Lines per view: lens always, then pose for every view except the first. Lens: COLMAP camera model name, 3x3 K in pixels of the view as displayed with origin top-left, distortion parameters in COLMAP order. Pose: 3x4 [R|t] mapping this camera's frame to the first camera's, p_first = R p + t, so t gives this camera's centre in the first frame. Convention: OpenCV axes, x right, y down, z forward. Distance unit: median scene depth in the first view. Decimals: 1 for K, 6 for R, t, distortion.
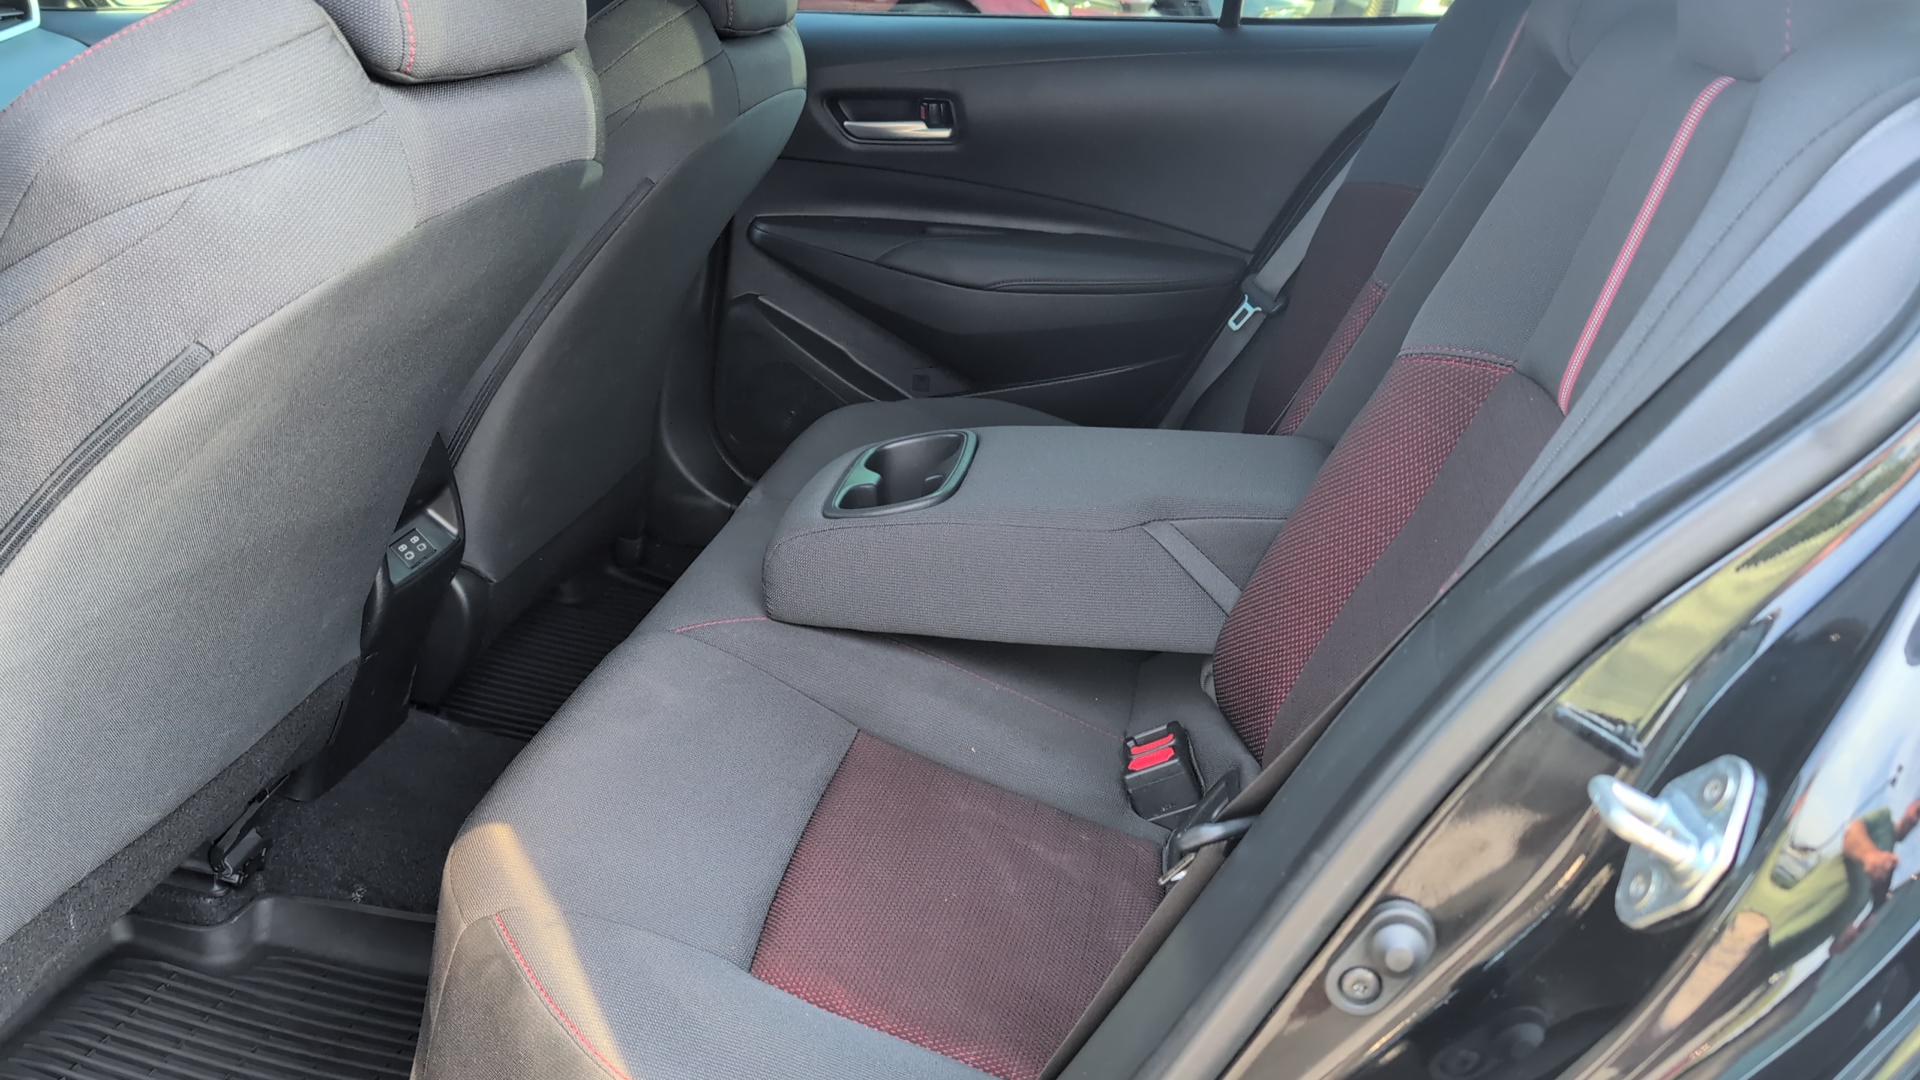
lens RADIAL K [[1611.4, 0, 966.6], [0, 1611.4, 535.3], [0, 0, 1]] dist [0.015268, -0.012347]
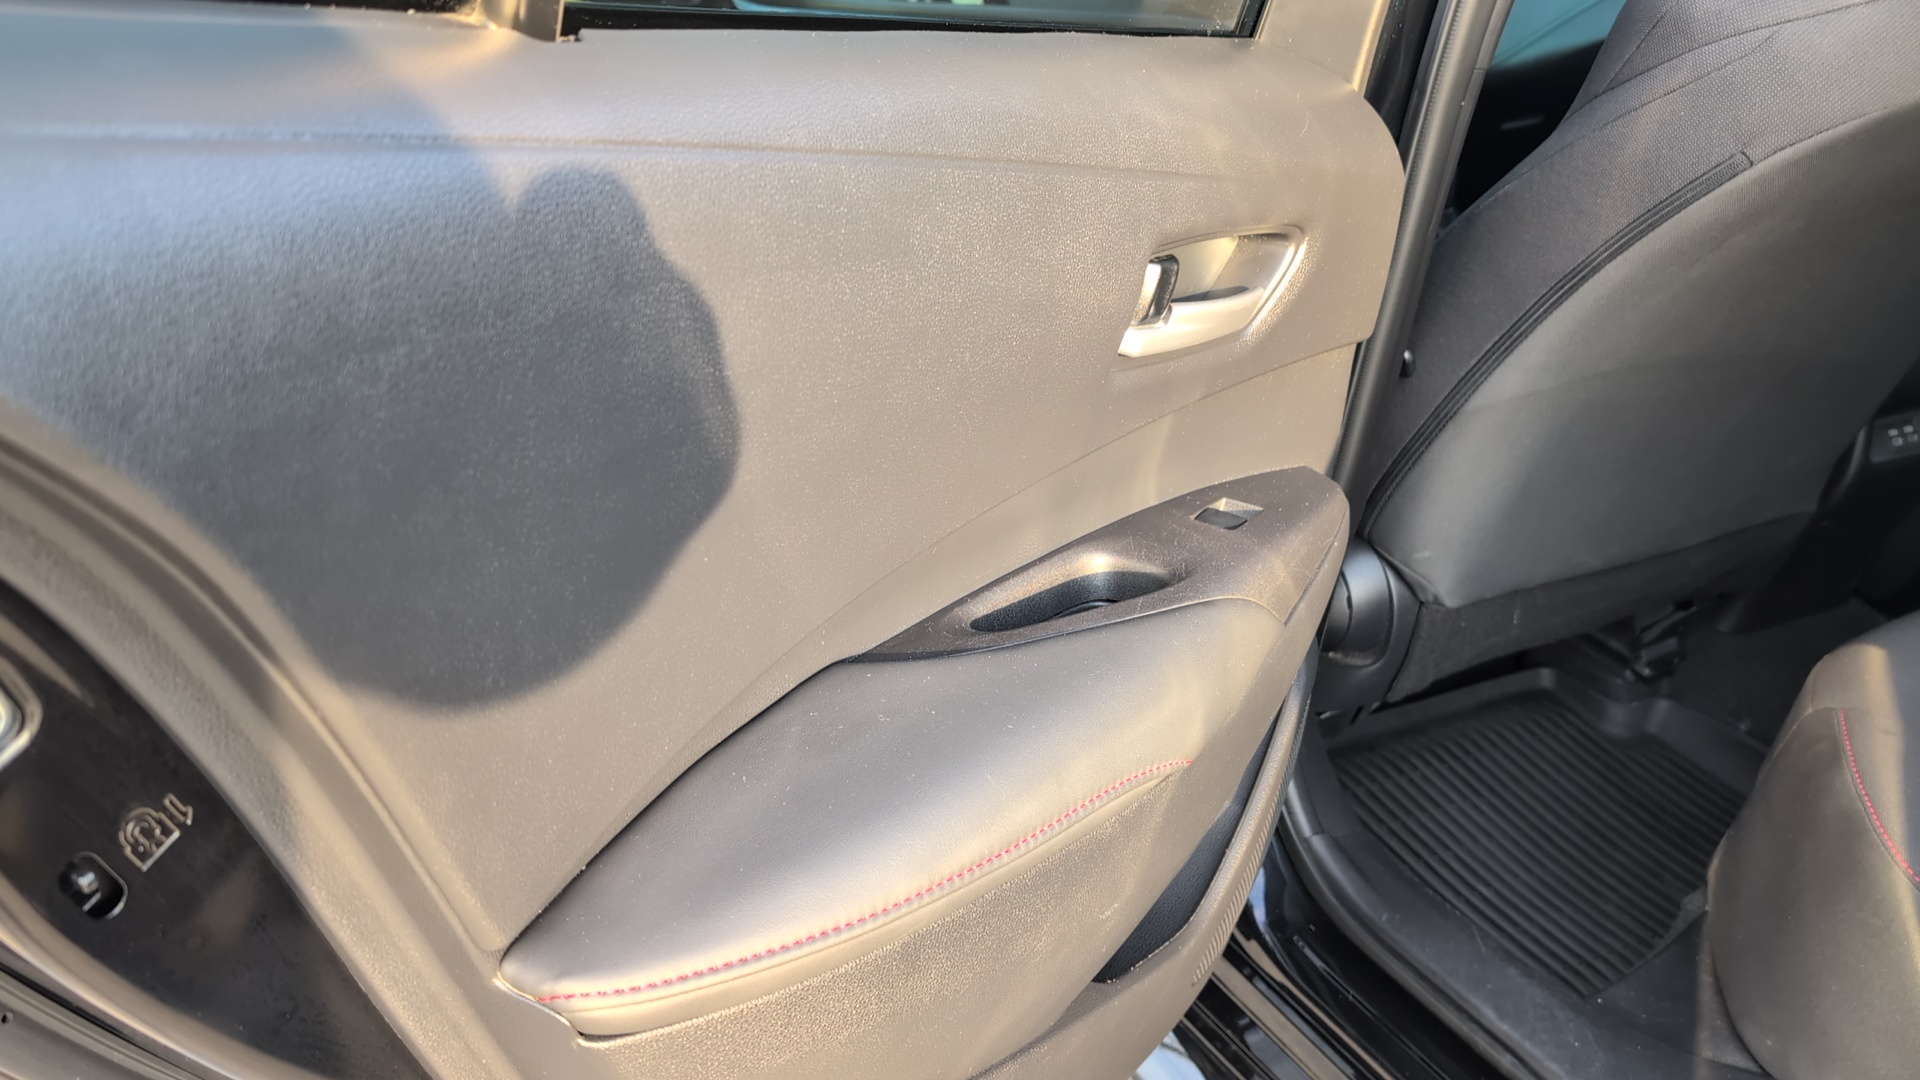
lens RADIAL K [[1611.4, 0, 966.6], [0, 1611.4, 535.3], [0, 0, 1]] dist [0.015268, -0.012347]
pose [[0.598932, 0.275252, -0.752009, 0.131070], [-0.251634, 0.956194, 0.149577, 0.089406], [0.760238, 0.099645, 0.641958, -0.162584]]
